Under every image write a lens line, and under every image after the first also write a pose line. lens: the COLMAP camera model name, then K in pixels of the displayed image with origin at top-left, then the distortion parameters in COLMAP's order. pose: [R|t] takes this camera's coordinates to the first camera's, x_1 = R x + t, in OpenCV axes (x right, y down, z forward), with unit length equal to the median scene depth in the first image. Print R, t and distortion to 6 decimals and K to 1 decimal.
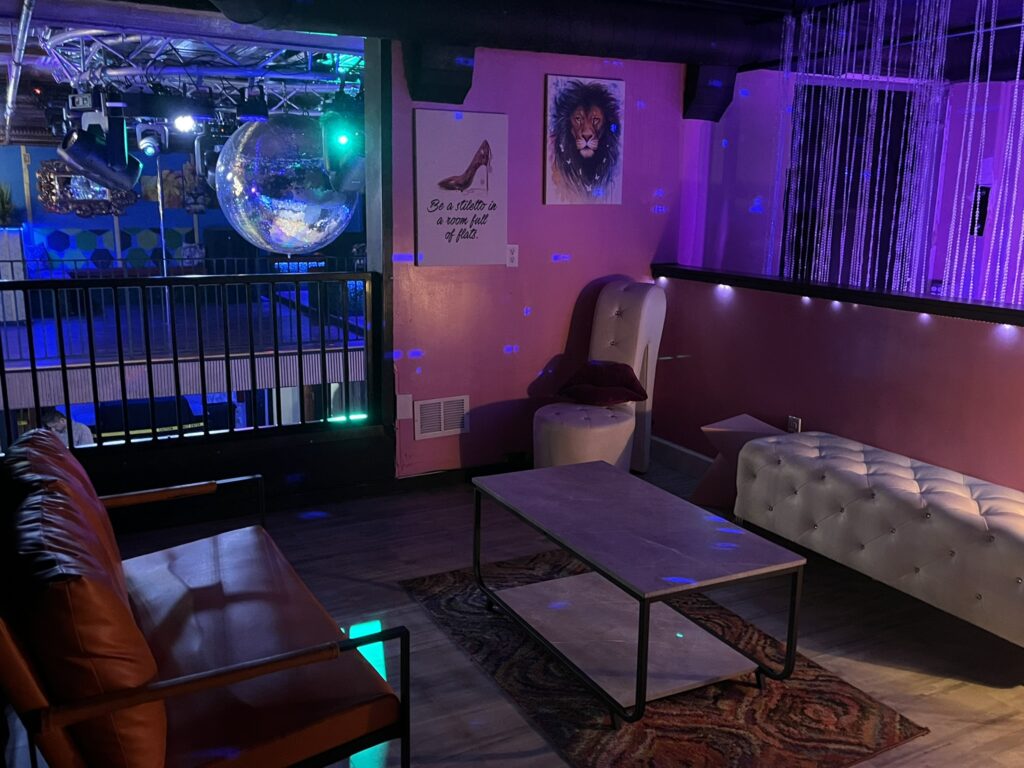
lens RADIAL K [[914.5, 0, 509.3], [0, 914.5, 387.9], [0, 0, 1]] dist [0.052786, -0.040633]
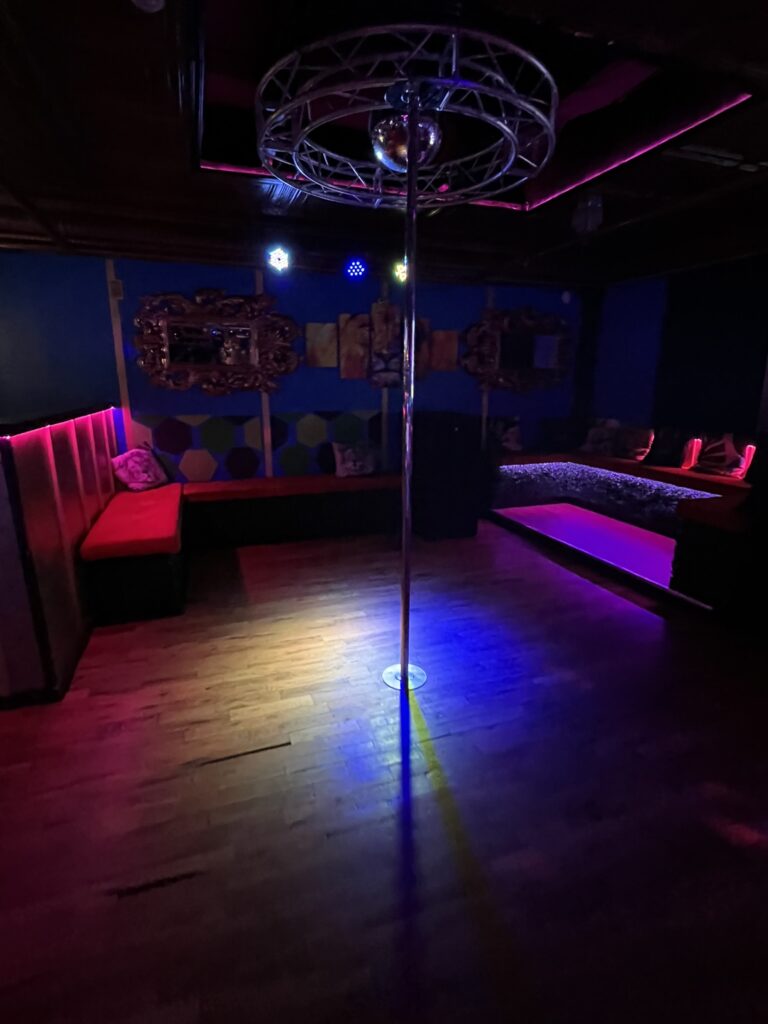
lens RADIAL K [[502.7, 0, 387.1], [0, 502.7, 509.0], [0, 0, 1]] dist [-0.001209, -0.000040]
pose [[0.985578, 0.023404, -0.167595, -0.852643], [-0.018909, 0.999419, 0.028367, -0.354690], [0.168162, -0.024789, 0.985448, 2.017258]]
